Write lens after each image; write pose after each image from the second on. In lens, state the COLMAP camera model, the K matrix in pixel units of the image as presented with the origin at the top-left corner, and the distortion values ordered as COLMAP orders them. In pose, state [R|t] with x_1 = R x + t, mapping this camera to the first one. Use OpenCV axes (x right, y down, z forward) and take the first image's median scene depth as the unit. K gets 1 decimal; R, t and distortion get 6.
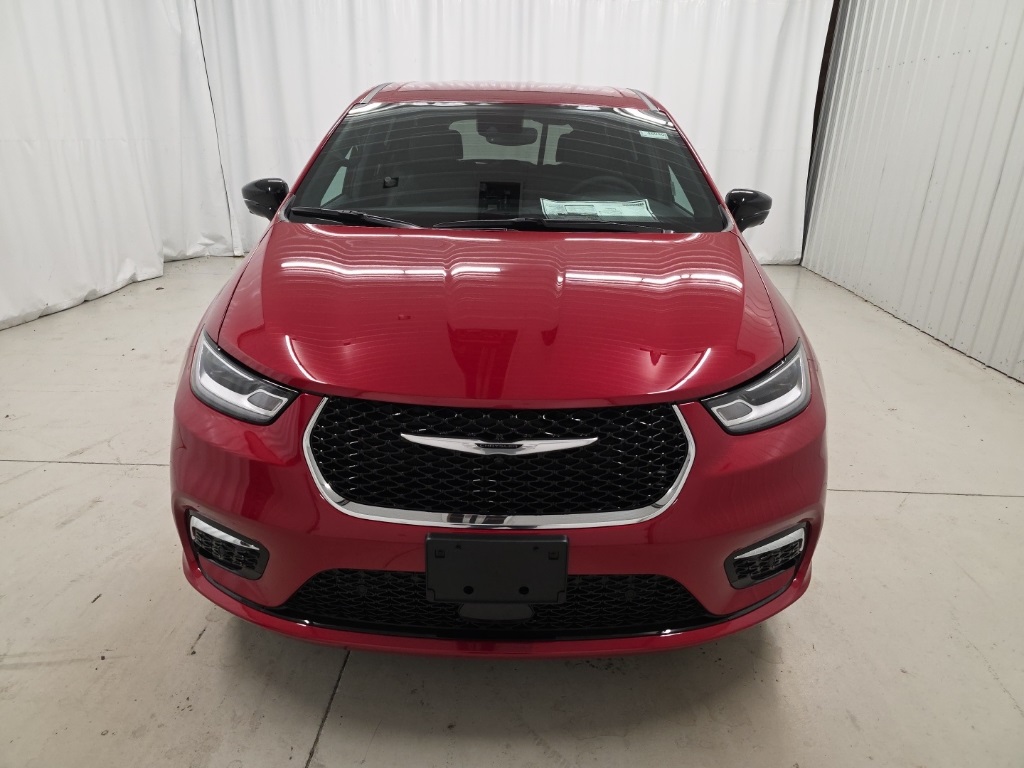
lens RADIAL K [[713.2, 0, 507.9], [0, 713.2, 390.9], [0, 0, 1]] dist [0.034627, -0.037220]
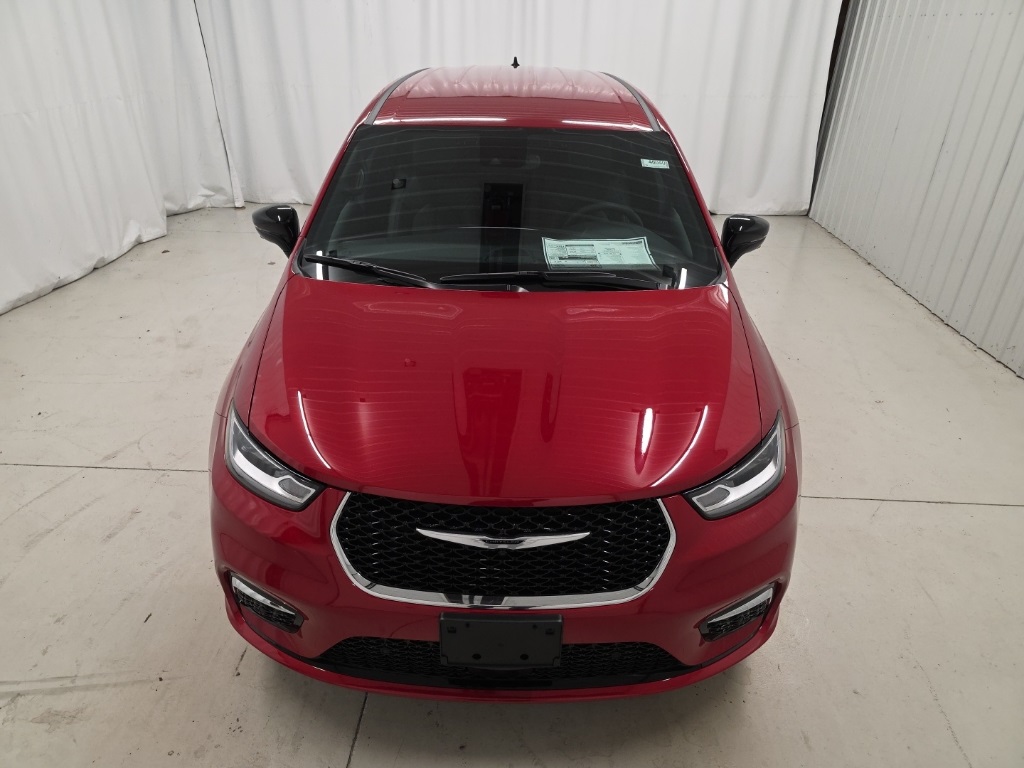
lens RADIAL K [[713.2, 0, 504.2], [0, 713.2, 405.9], [0, 0, 1]] dist [0.034627, -0.037220]
pose [[0.999950, 0.000501, -0.010027, 0.000941], [0.000954, 0.989496, 0.144557, -0.229743], [0.009994, -0.144560, 0.989446, -0.075570]]
